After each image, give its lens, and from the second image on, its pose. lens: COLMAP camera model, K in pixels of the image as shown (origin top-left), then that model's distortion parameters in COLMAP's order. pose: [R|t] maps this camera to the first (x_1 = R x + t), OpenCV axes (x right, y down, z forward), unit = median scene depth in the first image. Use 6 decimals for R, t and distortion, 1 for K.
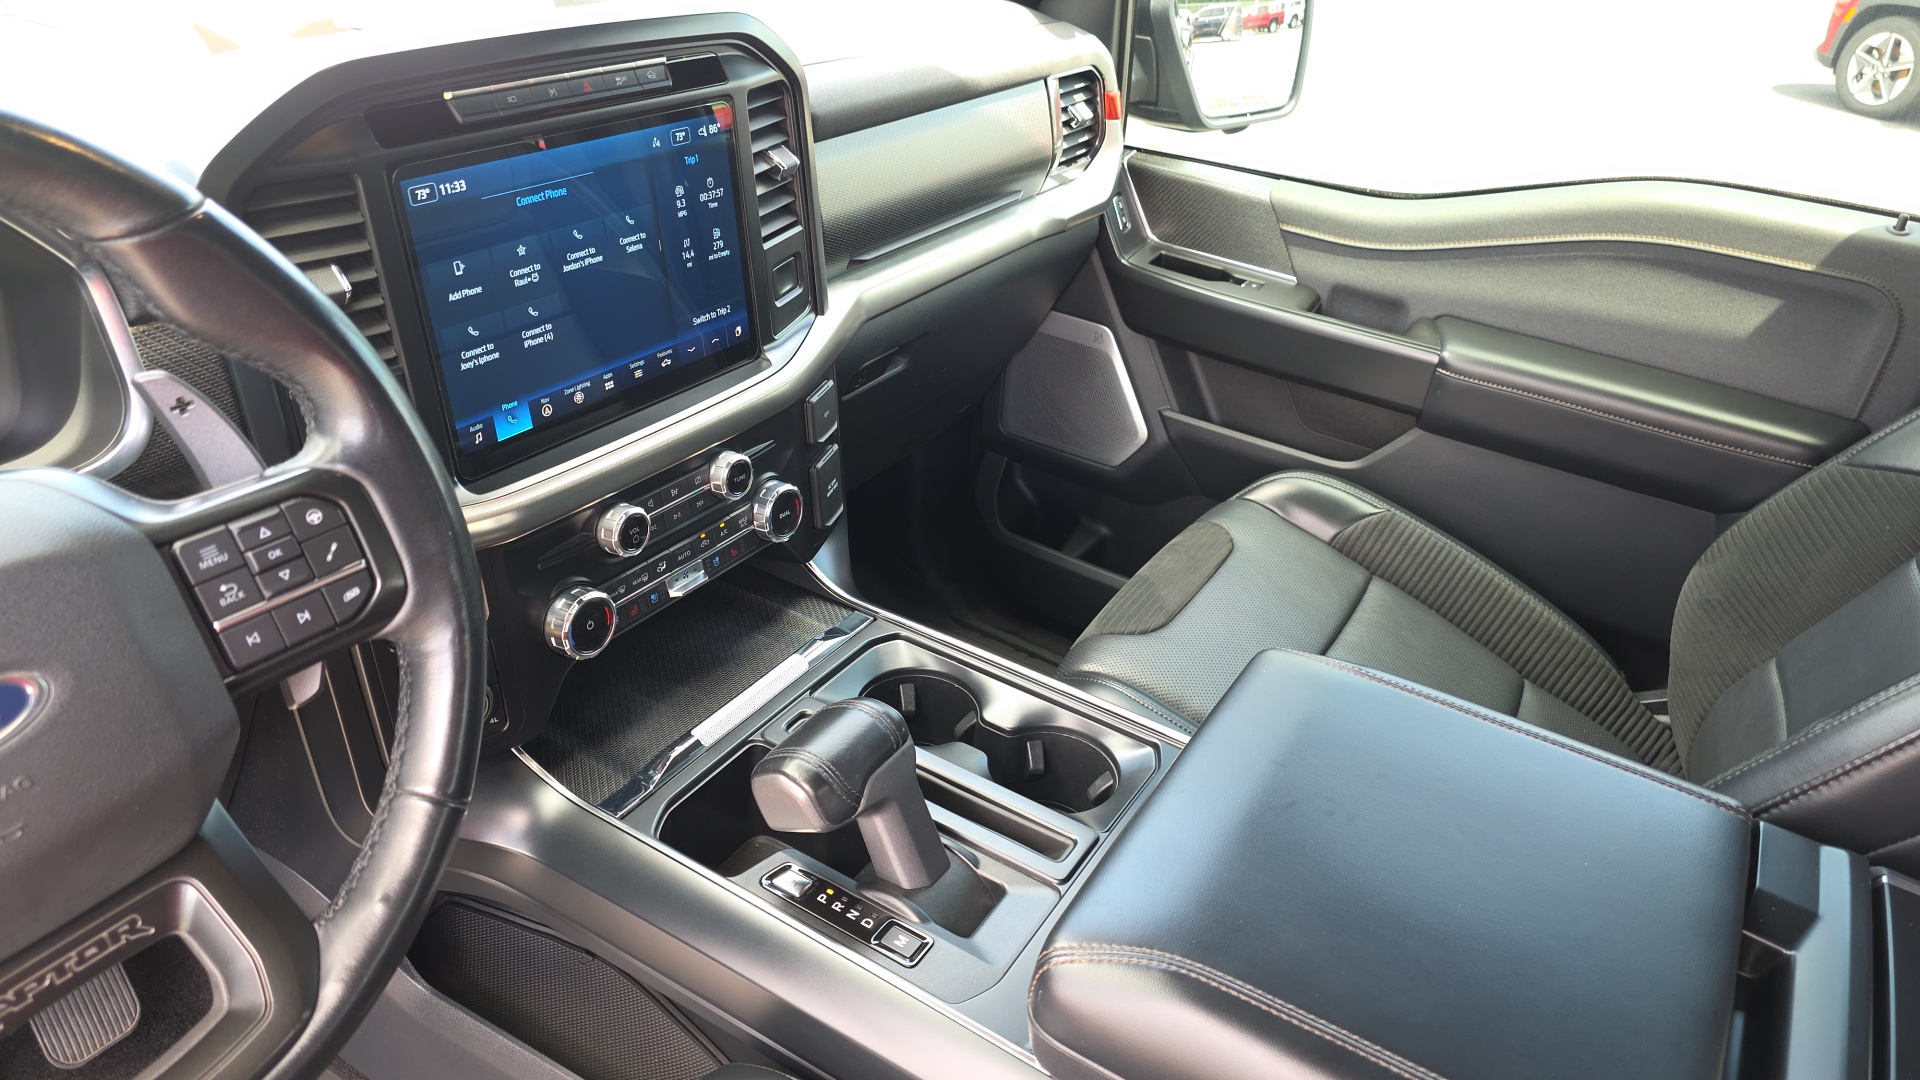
lens RADIAL K [[1282.0, 0, 959.1], [0, 1282.0, 544.0], [0, 0, 1]] dist [0.062125, -0.081442]
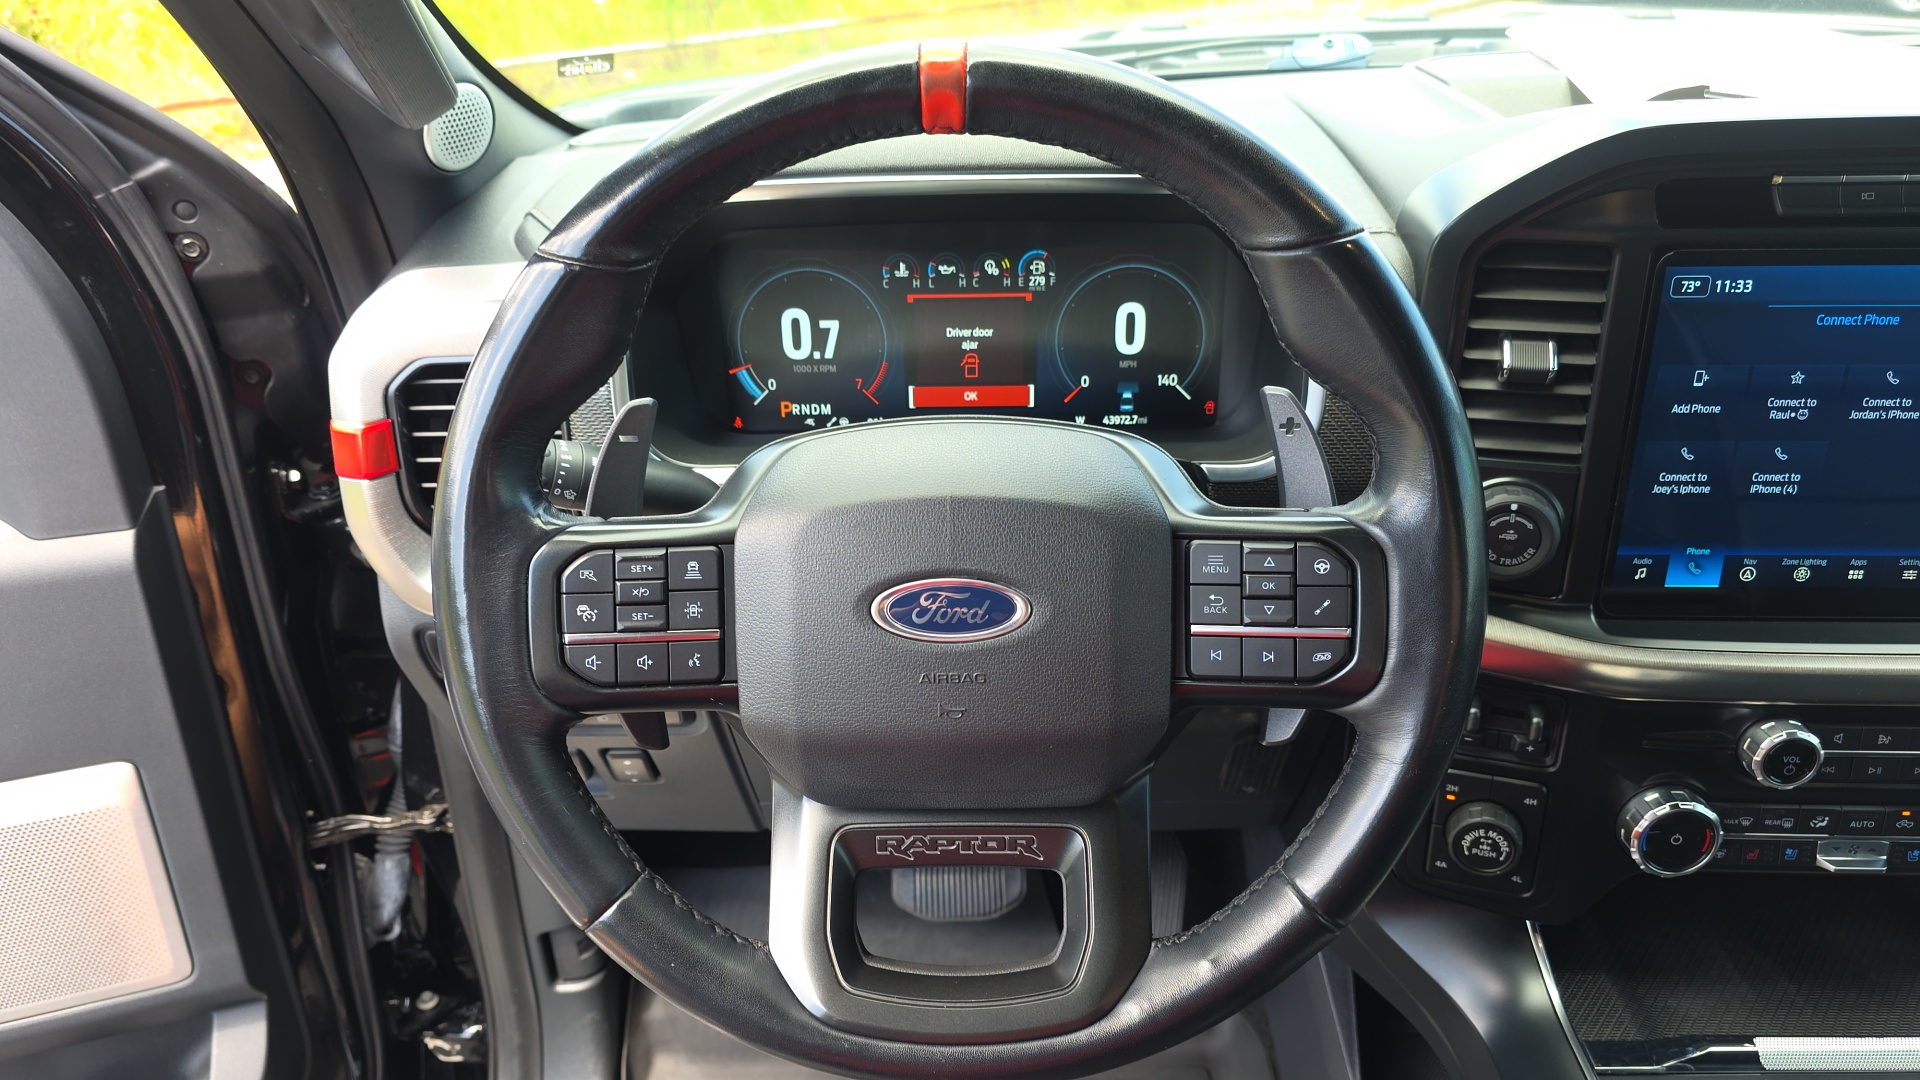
lens RADIAL K [[1282.0, 0, 959.1], [0, 1282.0, 544.0], [0, 0, 1]] dist [0.062125, -0.081442]
pose [[0.496278, 0.328914, -0.803445, 0.068031], [-0.391555, 0.910782, 0.130997, -0.031307], [0.774850, 0.249582, 0.580789, 0.138856]]
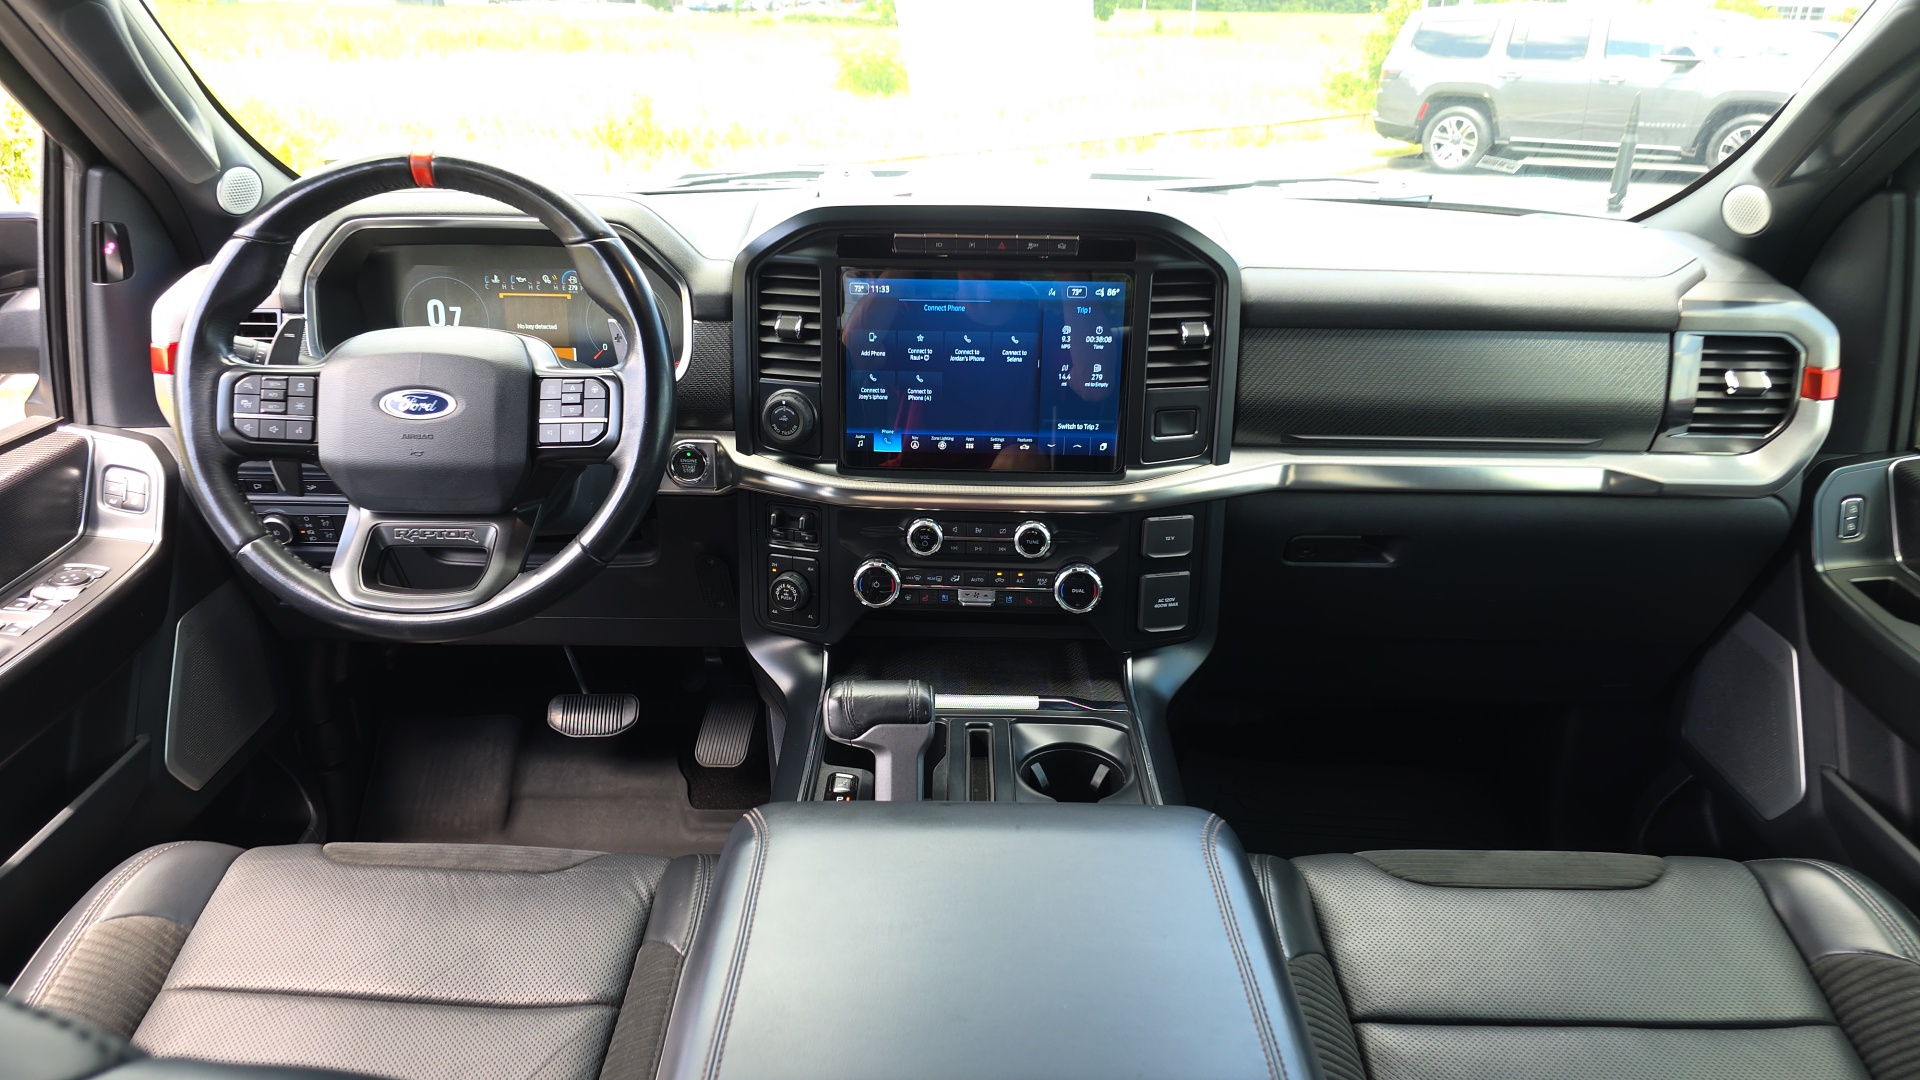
lens RADIAL K [[1270.7, 0, 936.1], [0, 1270.7, 541.1], [0, 0, 1]] dist [0.060200, -0.070528]
pose [[0.515981, 0.261482, -0.815715, 0.837320], [-0.416504, 0.908708, 0.027832, -0.047542], [0.748524, 0.325388, 0.577784, 0.179608]]
